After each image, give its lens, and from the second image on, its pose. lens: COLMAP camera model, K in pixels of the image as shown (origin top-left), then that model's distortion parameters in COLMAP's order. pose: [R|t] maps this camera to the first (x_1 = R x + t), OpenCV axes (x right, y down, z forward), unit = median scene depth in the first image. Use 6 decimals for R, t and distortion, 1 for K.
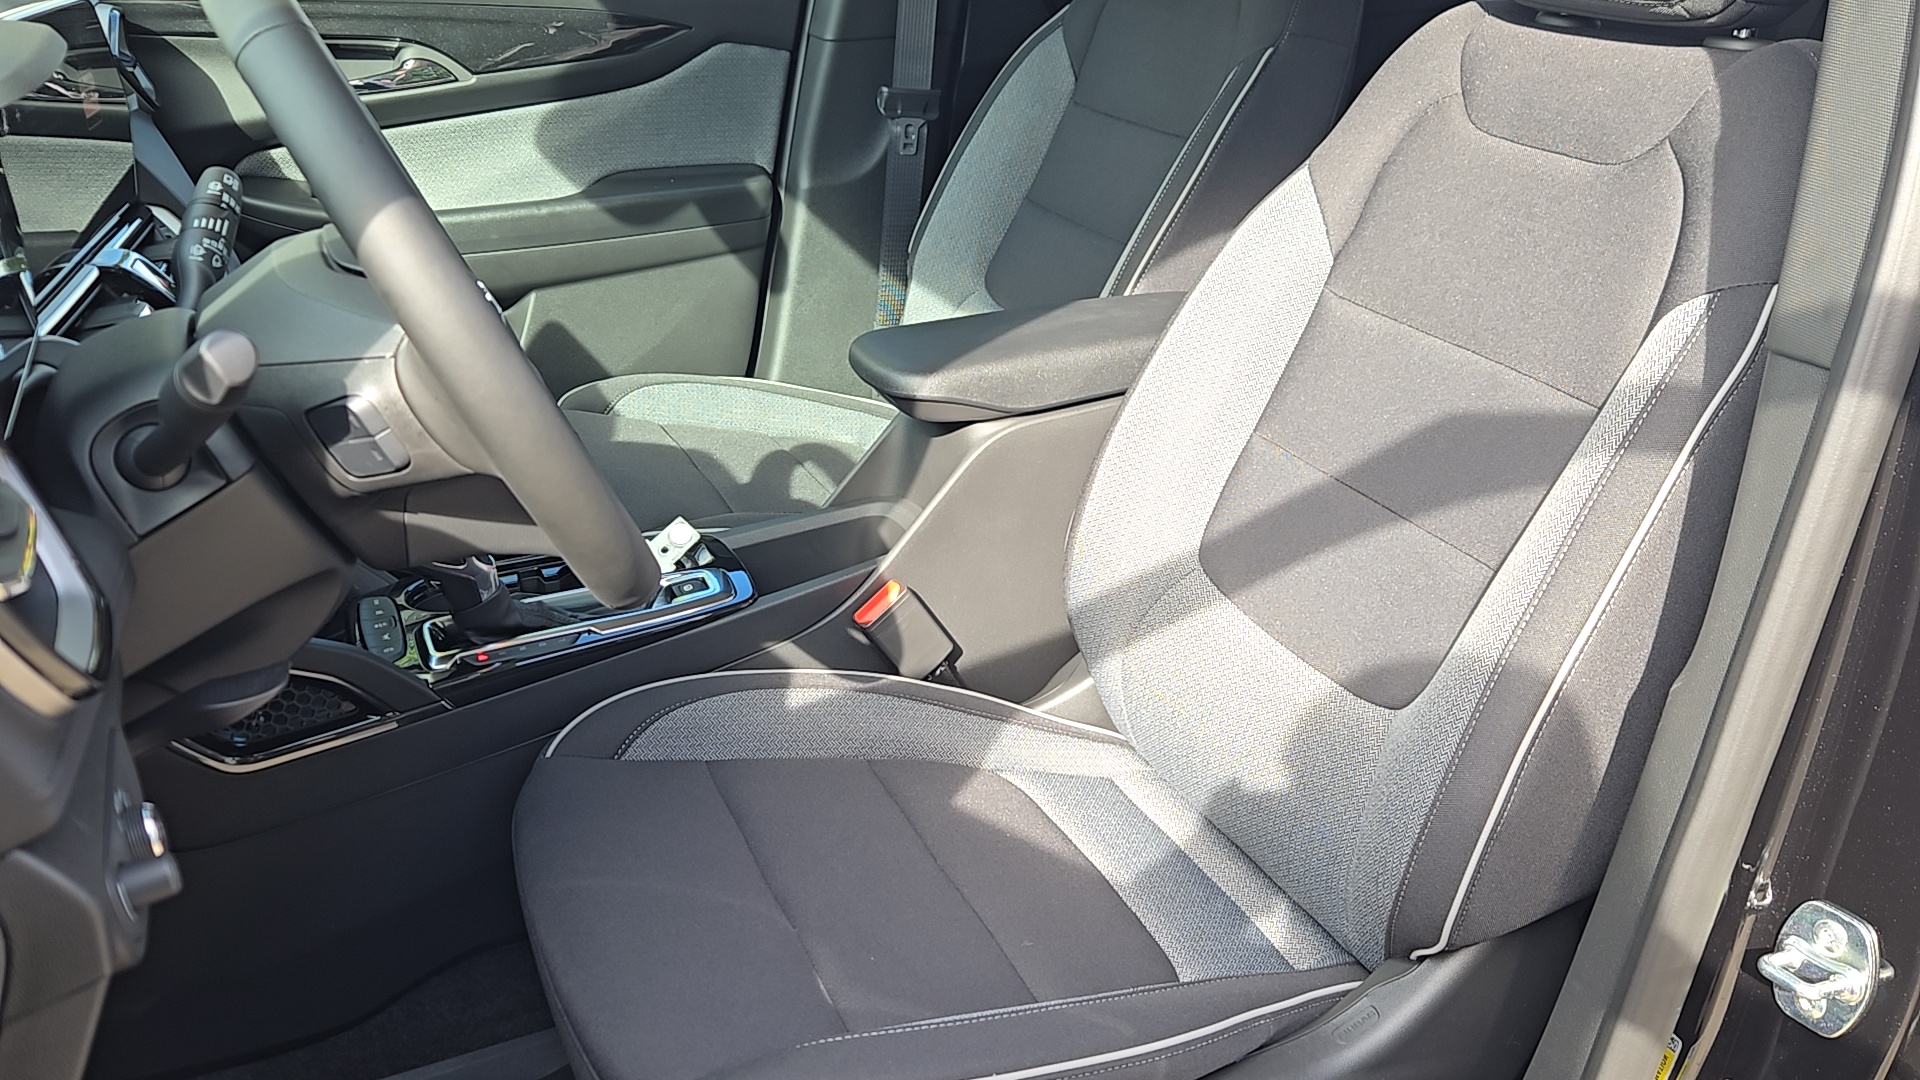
lens RADIAL K [[1590.2, 0, 953.5], [0, 1590.2, 534.0], [0, 0, 1]] dist [0.006426, -0.000013]
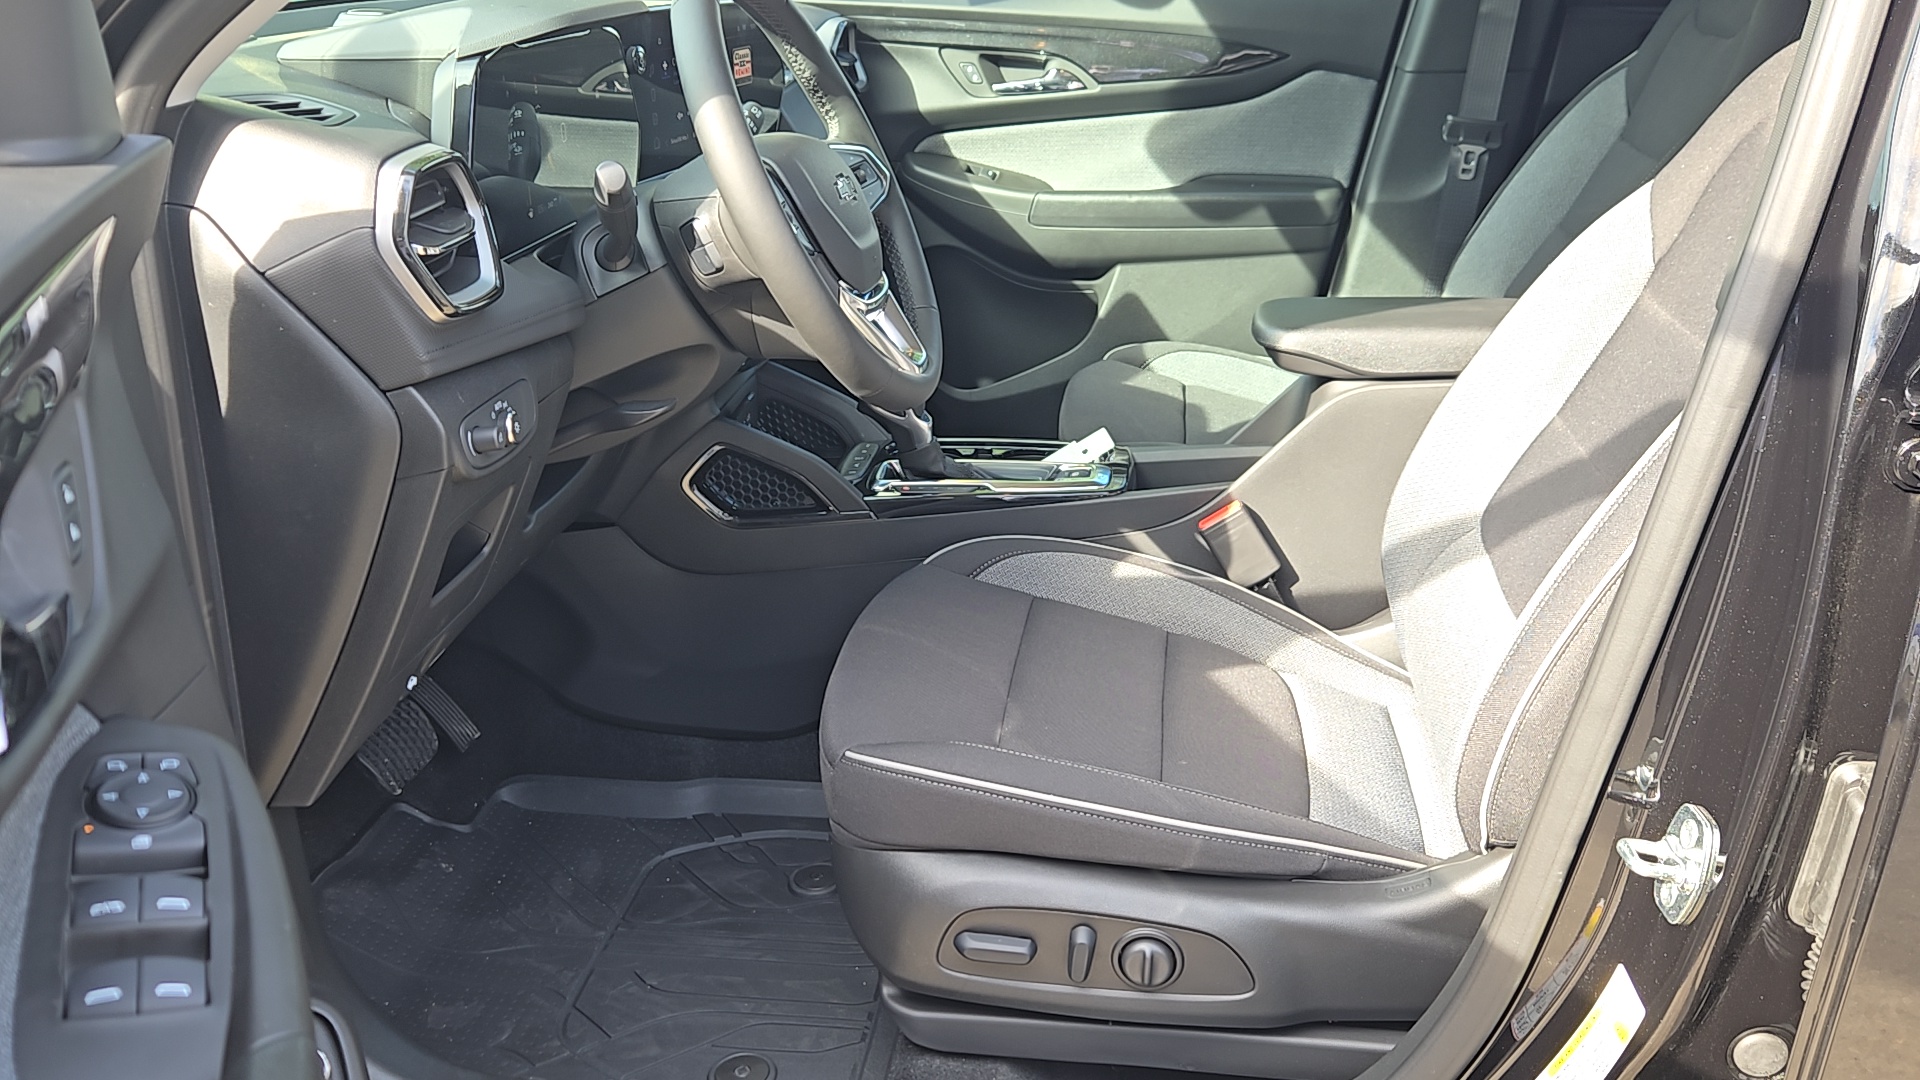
lens RADIAL K [[1590.2, 0, 953.5], [0, 1590.2, 534.0], [0, 0, 1]] dist [0.006426, -0.000013]
pose [[0.854535, 0.182910, -0.486122, 0.261072], [-0.201137, 0.979449, 0.014960, 0.056613], [0.478867, 0.084994, 0.873763, -0.102799]]
